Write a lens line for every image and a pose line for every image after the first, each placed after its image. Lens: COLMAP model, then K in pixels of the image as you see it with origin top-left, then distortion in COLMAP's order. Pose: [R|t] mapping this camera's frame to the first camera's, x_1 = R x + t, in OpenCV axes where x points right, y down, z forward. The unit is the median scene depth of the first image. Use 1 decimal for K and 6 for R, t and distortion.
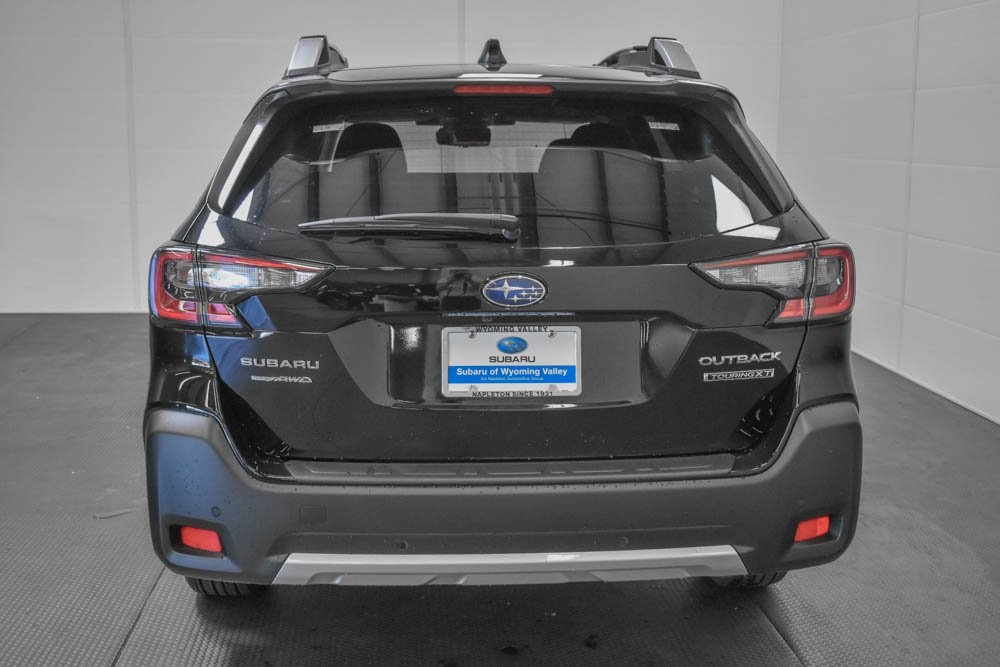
lens RADIAL K [[1213.5, 0, 500.3], [0, 1213.5, 332.8], [0, 0, 1]] dist [-0.084018, 0.000000]
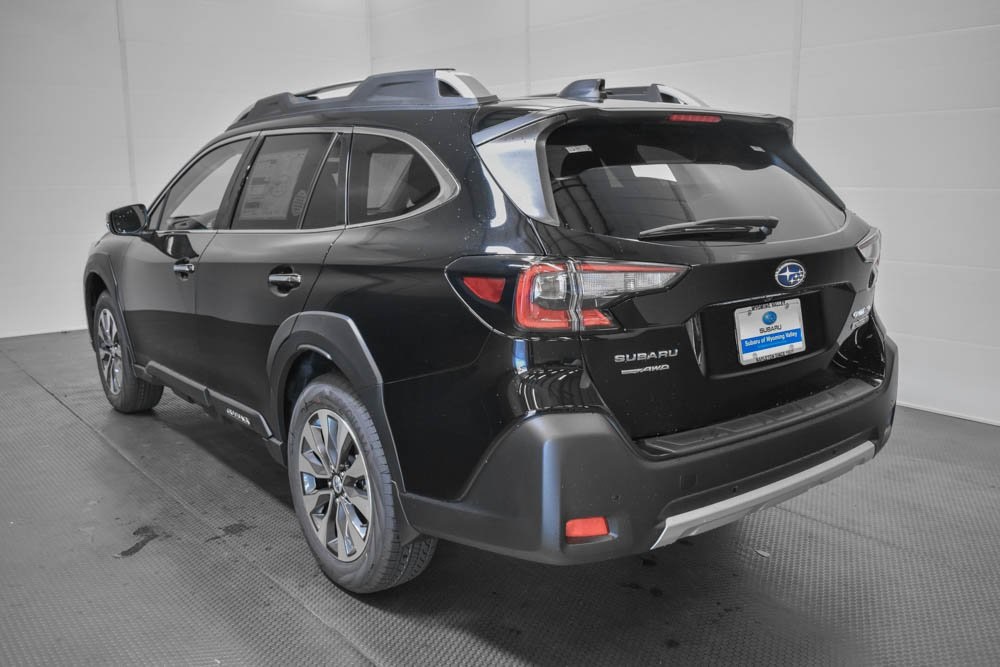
lens RADIAL K [[919.7, 0, 499.2], [0, 919.7, 332.6], [0, 0, 1]] dist [-0.083748, 0.000000]
pose [[0.820386, -0.116641, 0.559787, -0.765879], [0.107044, 0.992995, 0.050031, -0.053384], [-0.561702, 0.018877, 0.827124, 0.362688]]
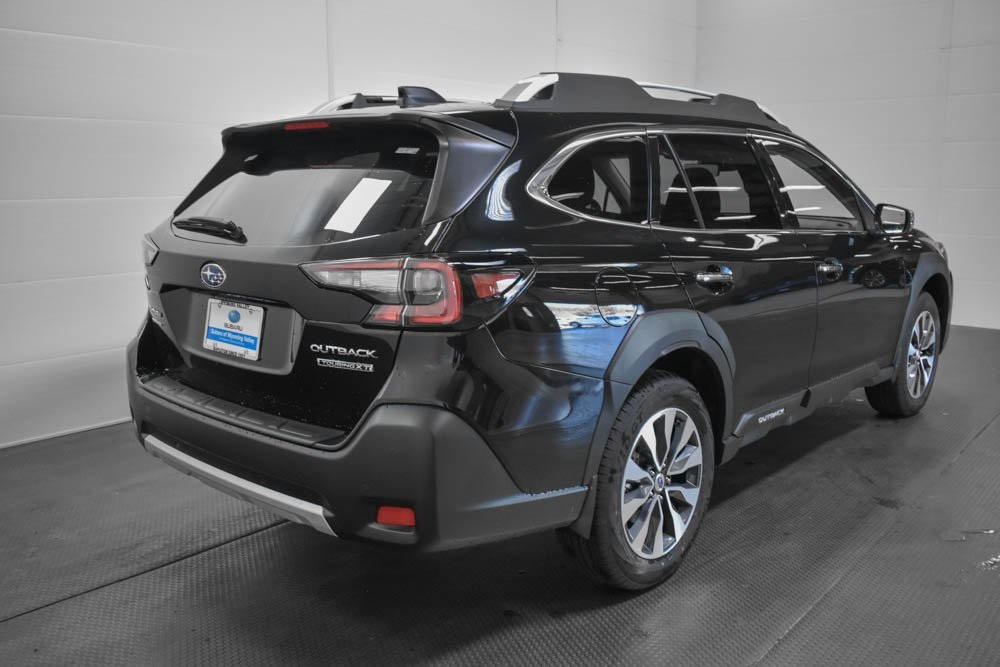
lens RADIAL K [[919.7, 0, 499.4], [0, 919.7, 333.3], [0, 0, 1]] dist [-0.083748, 0.000000]
pose [[0.690271, 0.121352, -0.713302, 0.938054], [-0.112405, 0.991851, 0.059965, -0.065208], [0.714766, 0.038787, 0.698287, 0.502771]]
